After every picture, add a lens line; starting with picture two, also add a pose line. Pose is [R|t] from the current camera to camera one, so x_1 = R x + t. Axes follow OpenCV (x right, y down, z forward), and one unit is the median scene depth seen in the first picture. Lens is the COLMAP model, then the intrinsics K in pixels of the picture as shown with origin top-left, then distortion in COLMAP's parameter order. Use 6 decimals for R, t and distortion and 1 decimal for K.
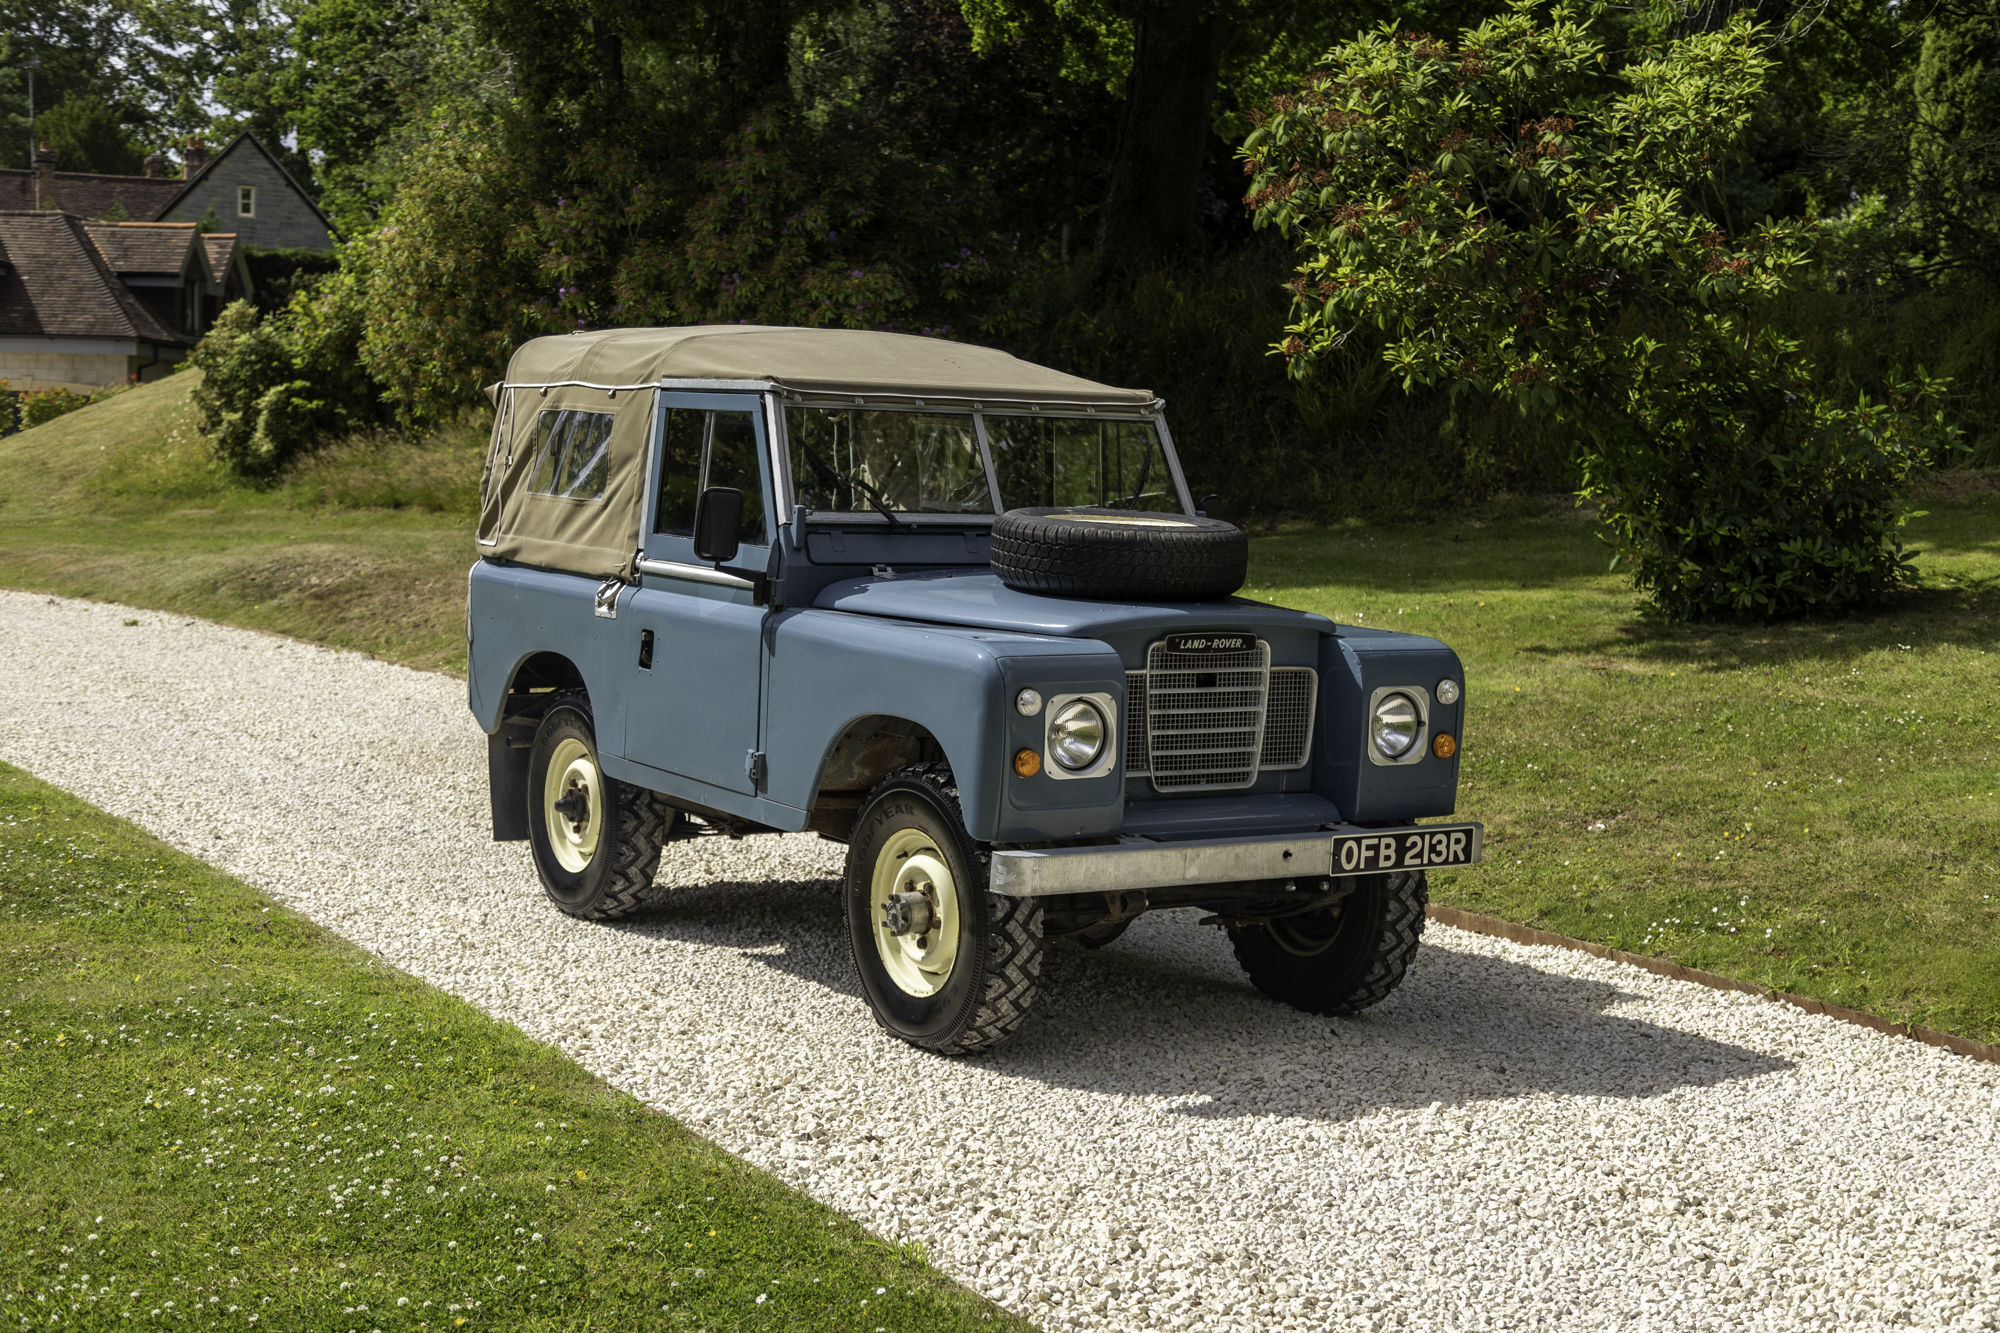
lens RADIAL K [[2625.5, 0, 997.9], [0, 2625.5, 668.0], [0, 0, 1]] dist [0.049438, -0.043575]
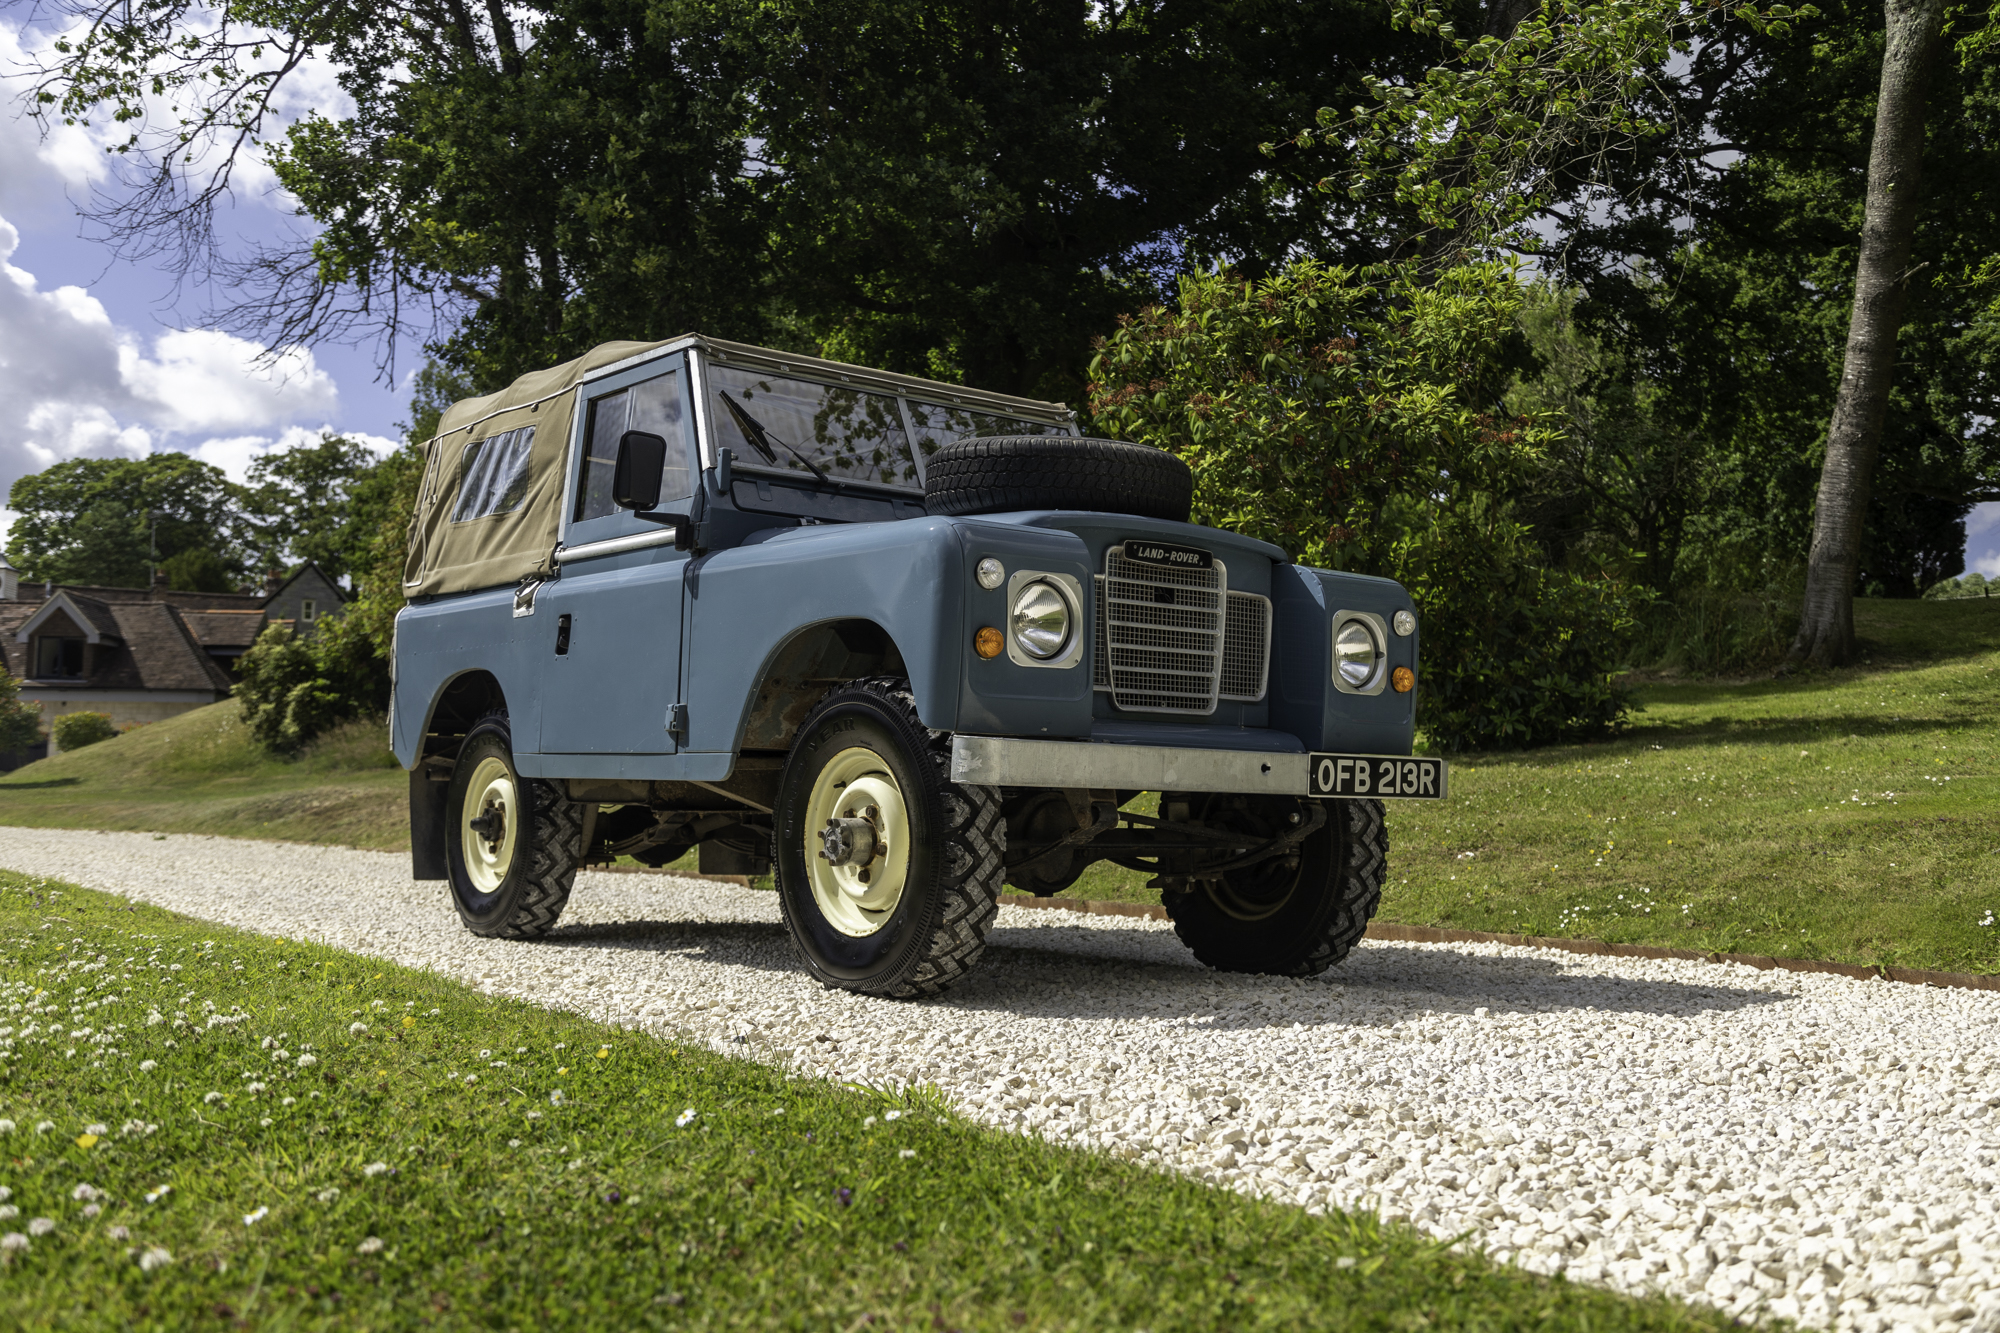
lens RADIAL K [[1810.0, 0, 1004.1], [0, 1810.0, 669.0], [0, 0, 1]] dist [0.004878, 0.014108]
pose [[0.996005, -0.007098, 0.089016, -0.034693], [0.020691, 0.988051, -0.152734, 0.126235], [-0.086869, 0.153966, 0.984250, 0.368652]]
